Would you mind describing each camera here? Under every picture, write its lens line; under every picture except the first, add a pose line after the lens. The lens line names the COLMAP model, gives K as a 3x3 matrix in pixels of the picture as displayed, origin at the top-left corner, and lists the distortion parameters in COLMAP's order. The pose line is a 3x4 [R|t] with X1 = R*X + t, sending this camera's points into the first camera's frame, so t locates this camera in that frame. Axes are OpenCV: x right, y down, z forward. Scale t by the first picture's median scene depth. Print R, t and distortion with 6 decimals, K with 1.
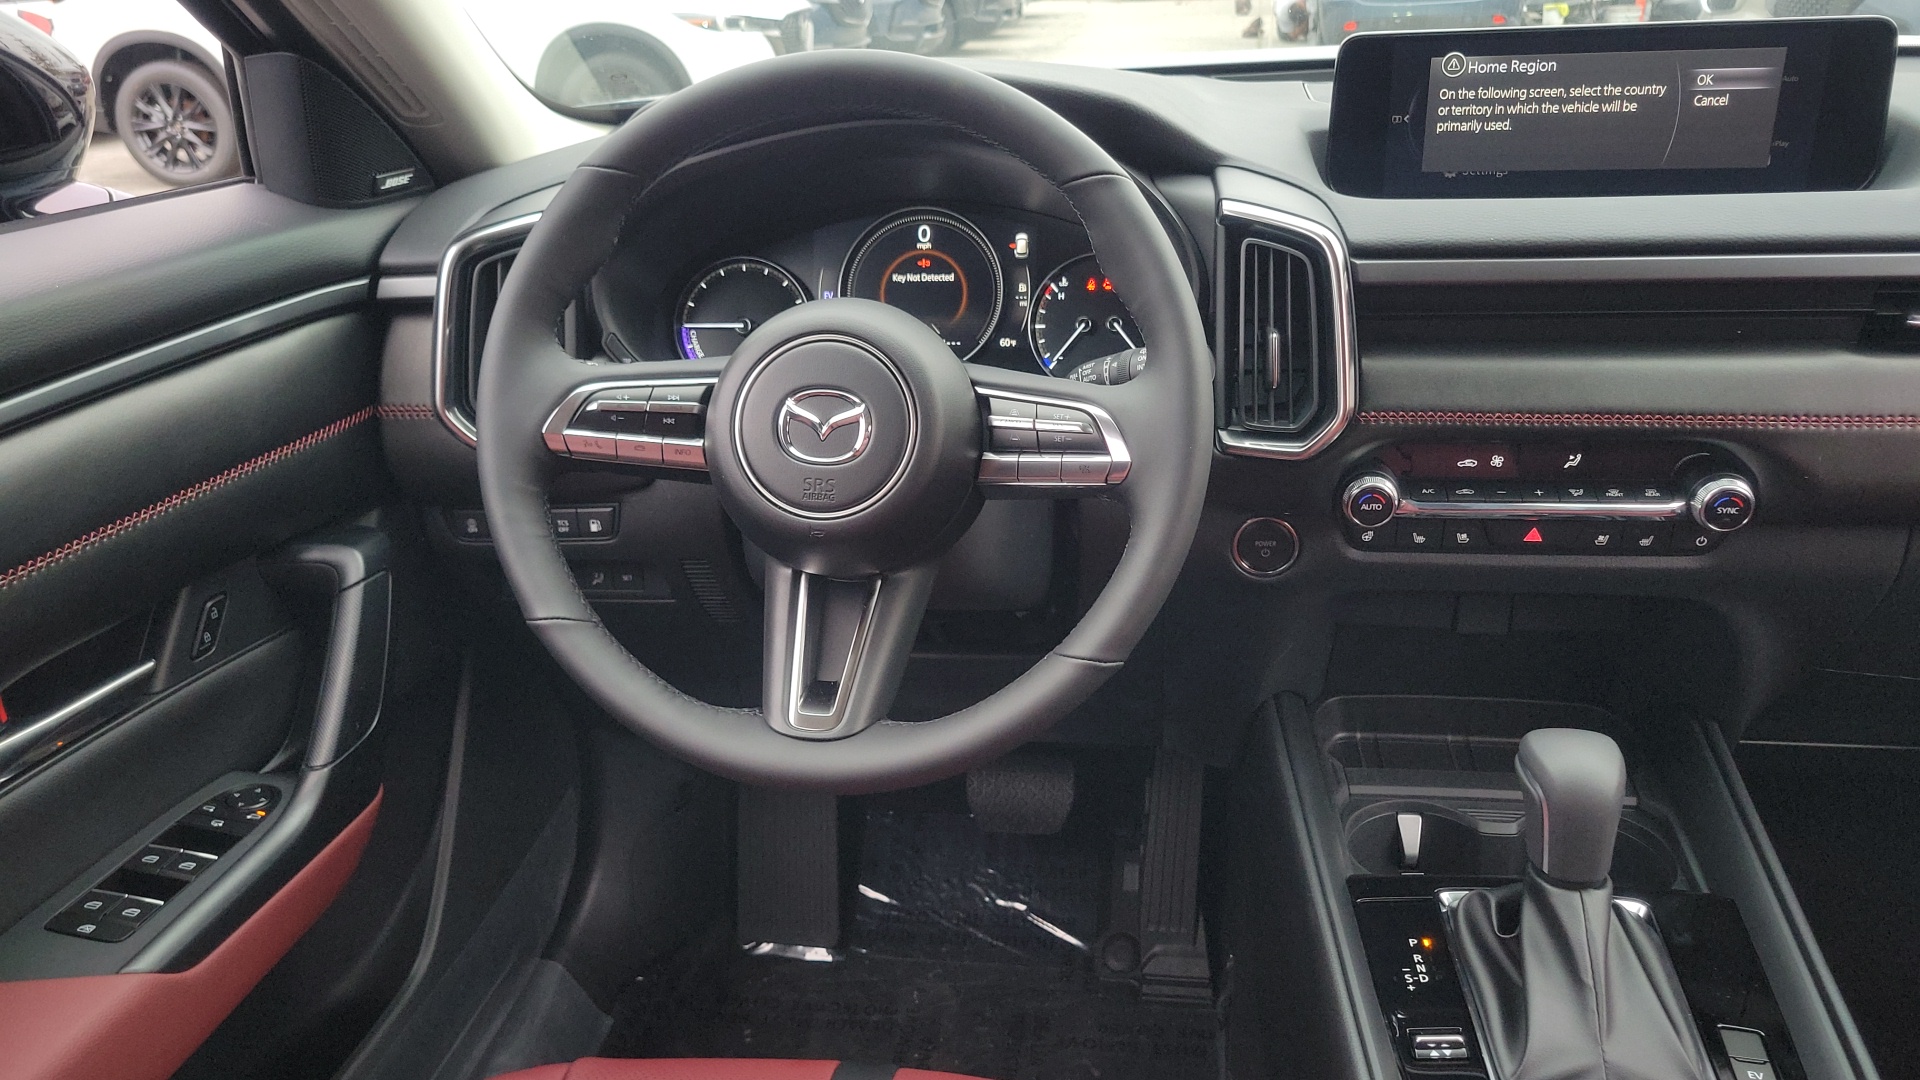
lens RADIAL K [[1455.5, 0, 959.5], [0, 1455.5, 545.9], [0, 0, 1]] dist [0.039441, -0.027516]
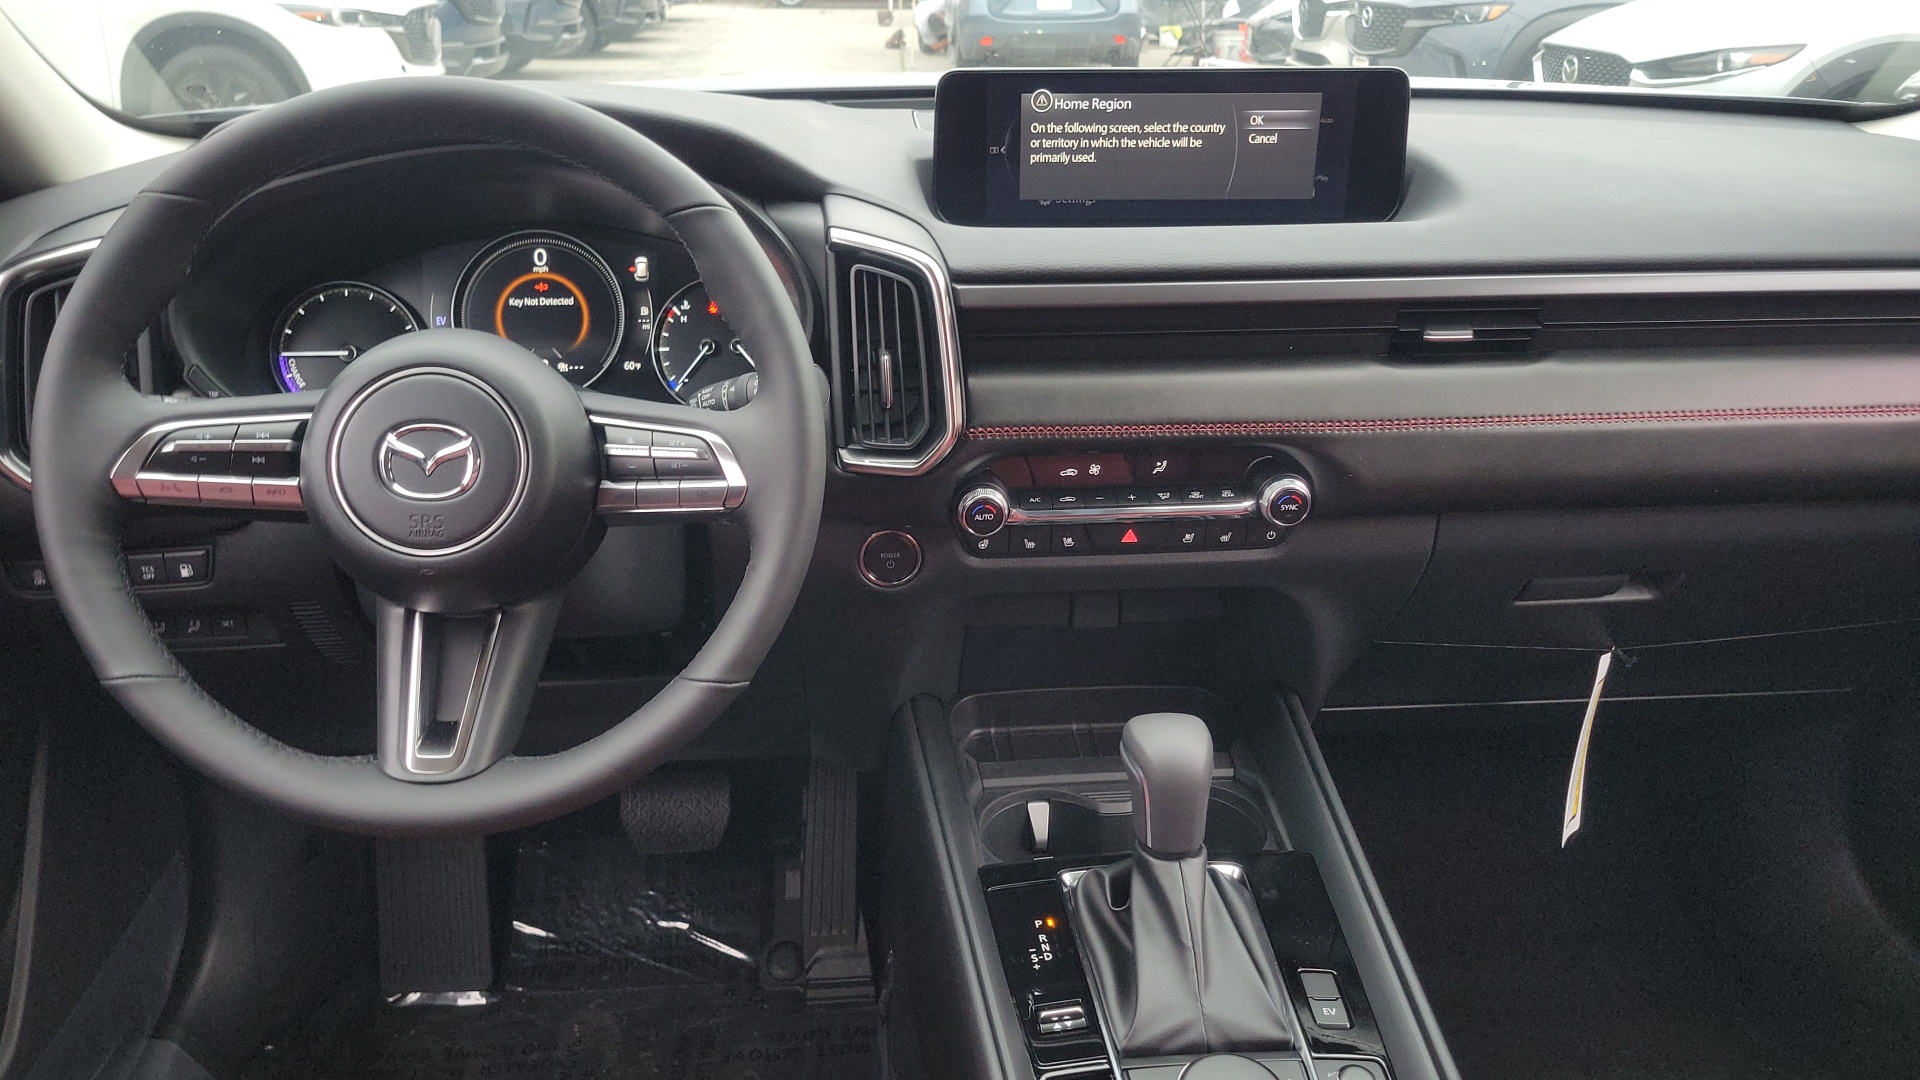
lens RADIAL K [[1453.7, 0, 950.9], [0, 1453.7, 536.8], [0, 0, 1]] dist [0.033328, -0.001669]
pose [[0.975220, -0.046303, 0.216338, 0.027048], [0.048188, 0.998832, -0.003445, -0.009098], [-0.215926, 0.013785, 0.976312, -0.024009]]
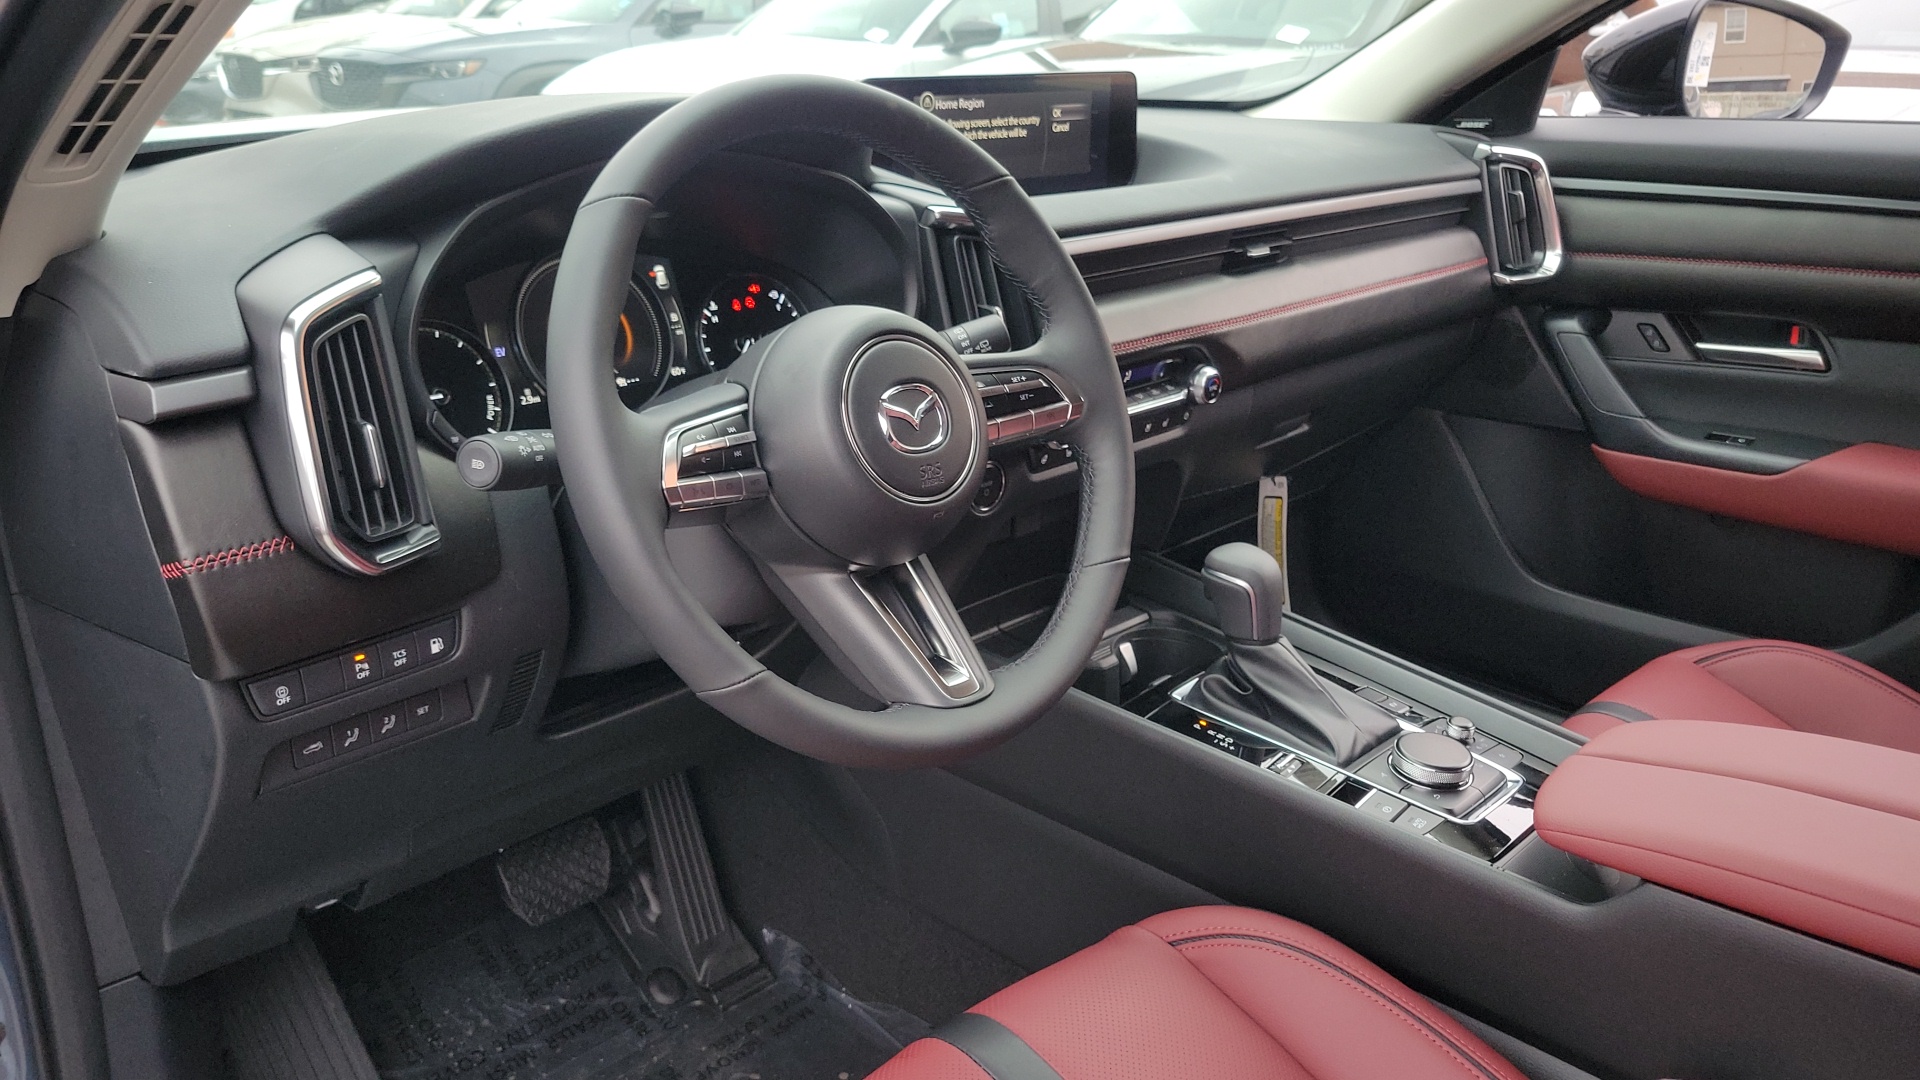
lens RADIAL K [[1455.5, 0, 959.5], [0, 1455.5, 545.9], [0, 0, 1]] dist [0.039441, -0.027516]
pose [[0.585778, -0.235154, 0.775607, -0.734873], [0.277713, 0.957286, 0.080494, -0.054522], [-0.761406, 0.168245, 0.626062, 0.252993]]
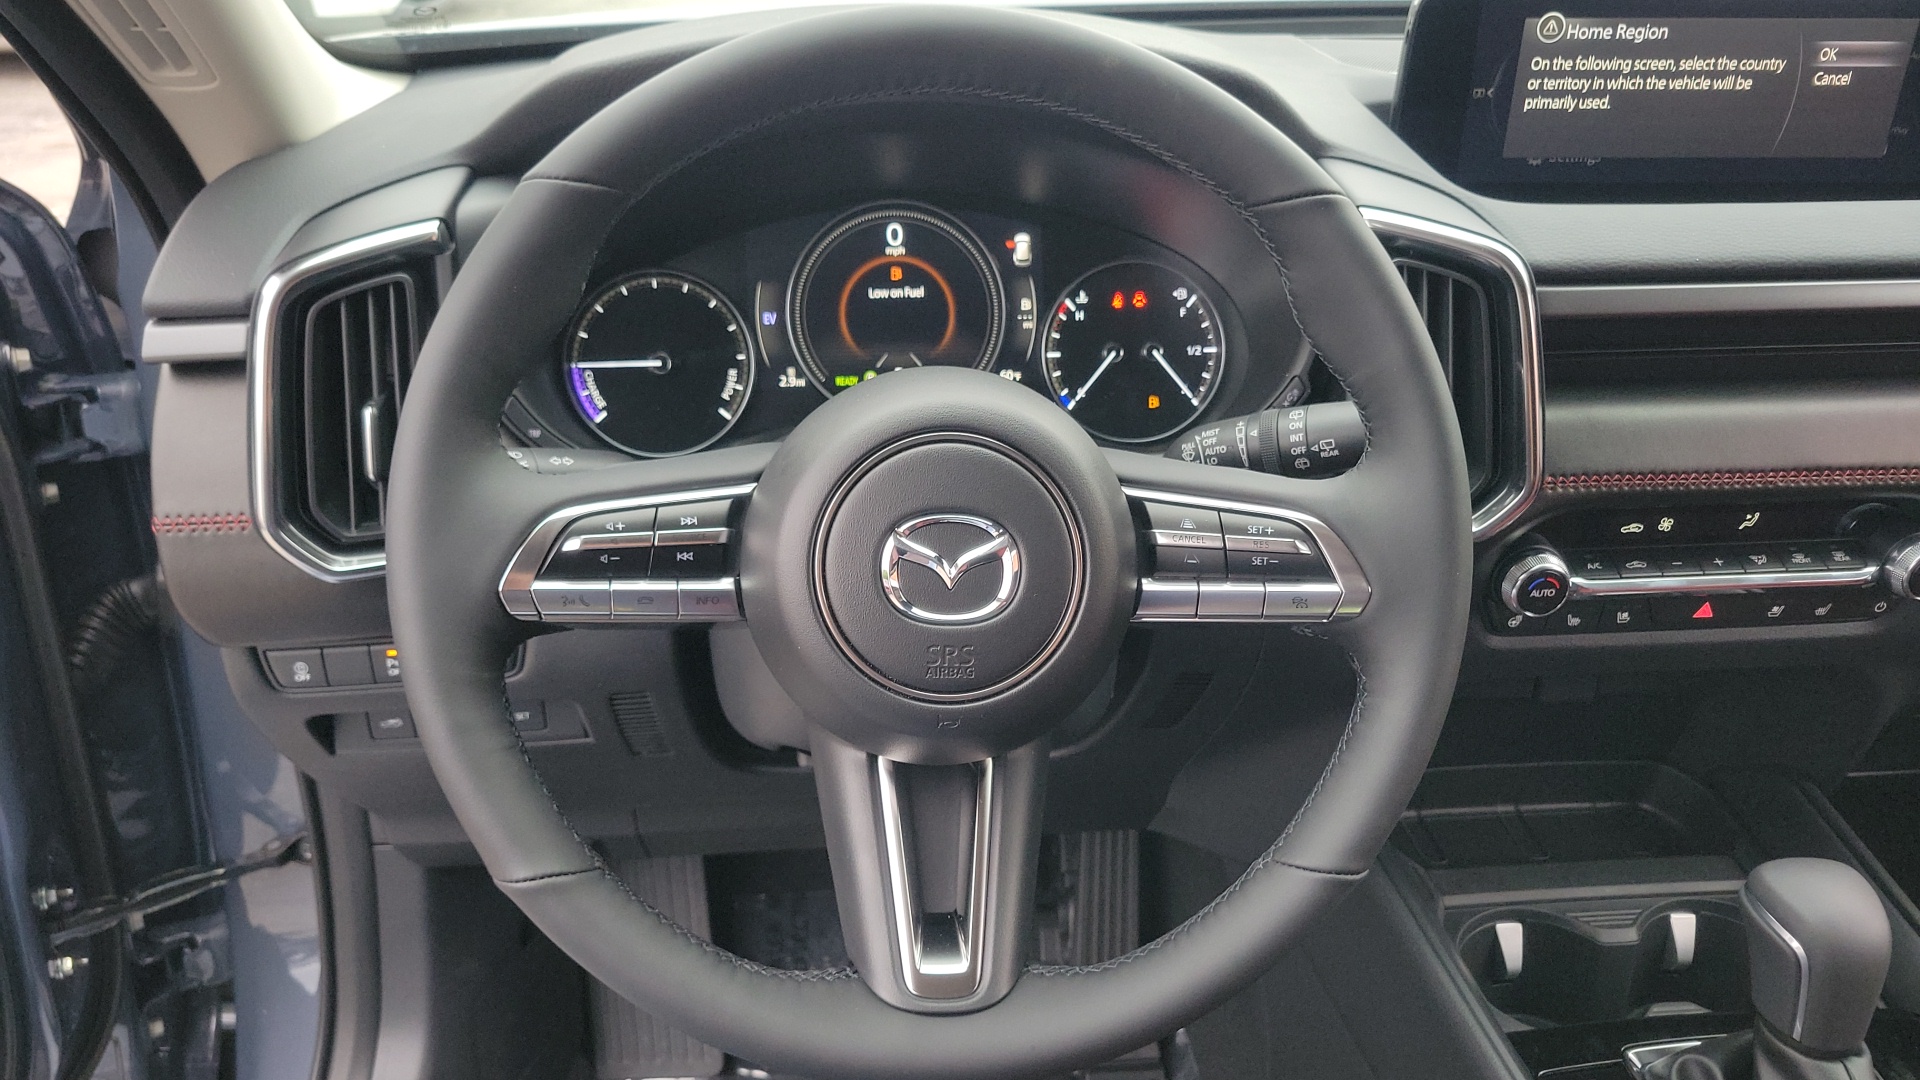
lens RADIAL K [[1457.0, 0, 951.0], [0, 1457.0, 551.8], [0, 0, 1]] dist [0.040115, -0.039100]
pose [[0.972619, -0.059794, 0.224583, -0.195134], [0.046694, 0.996908, 0.063200, -0.105434], [-0.227667, -0.050983, 0.972403, 0.266692]]
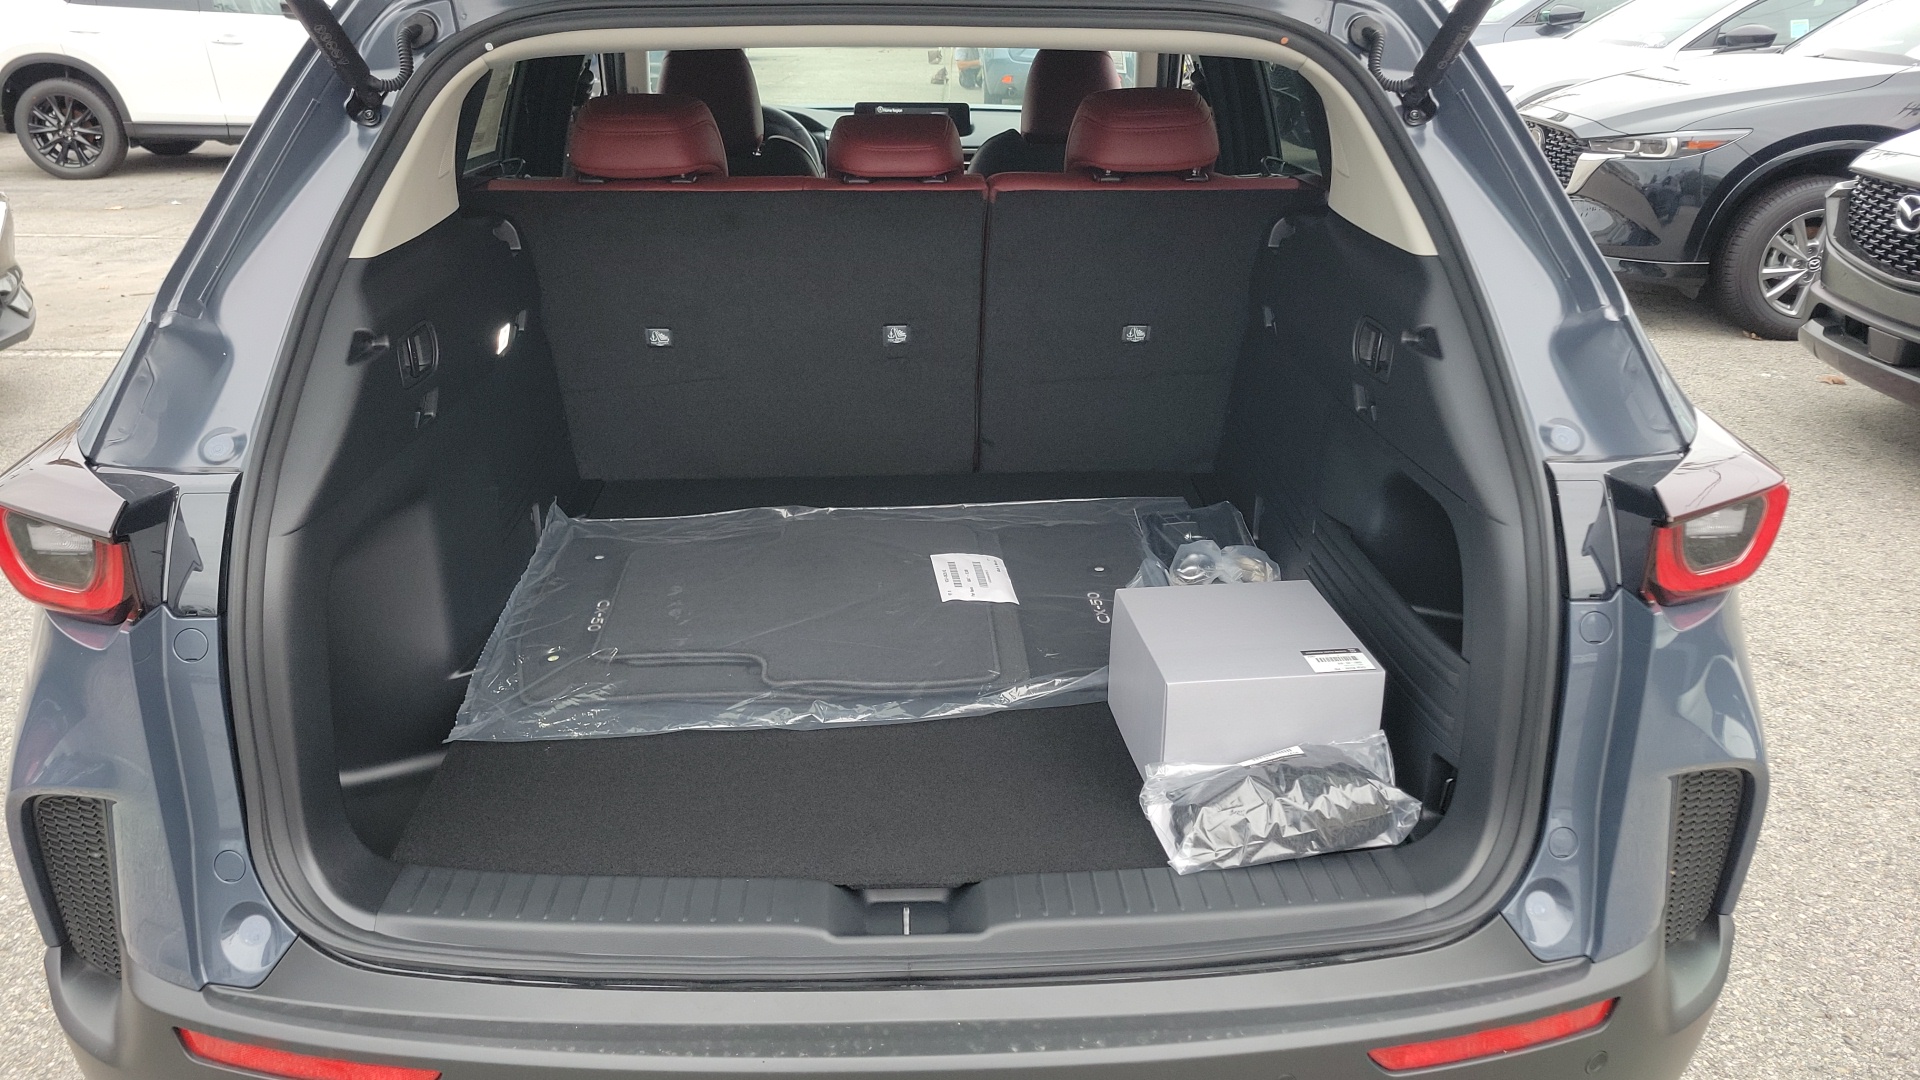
lens RADIAL K [[1455.5, 0, 959.5], [0, 1455.5, 545.9], [0, 0, 1]] dist [0.039441, -0.027516]
pose [[0.982759, -0.027711, 0.182801, -0.269355], [0.031819, 0.999302, -0.019579, 1.083232], [-0.182131, 0.025058, 0.982955, -3.349300]]
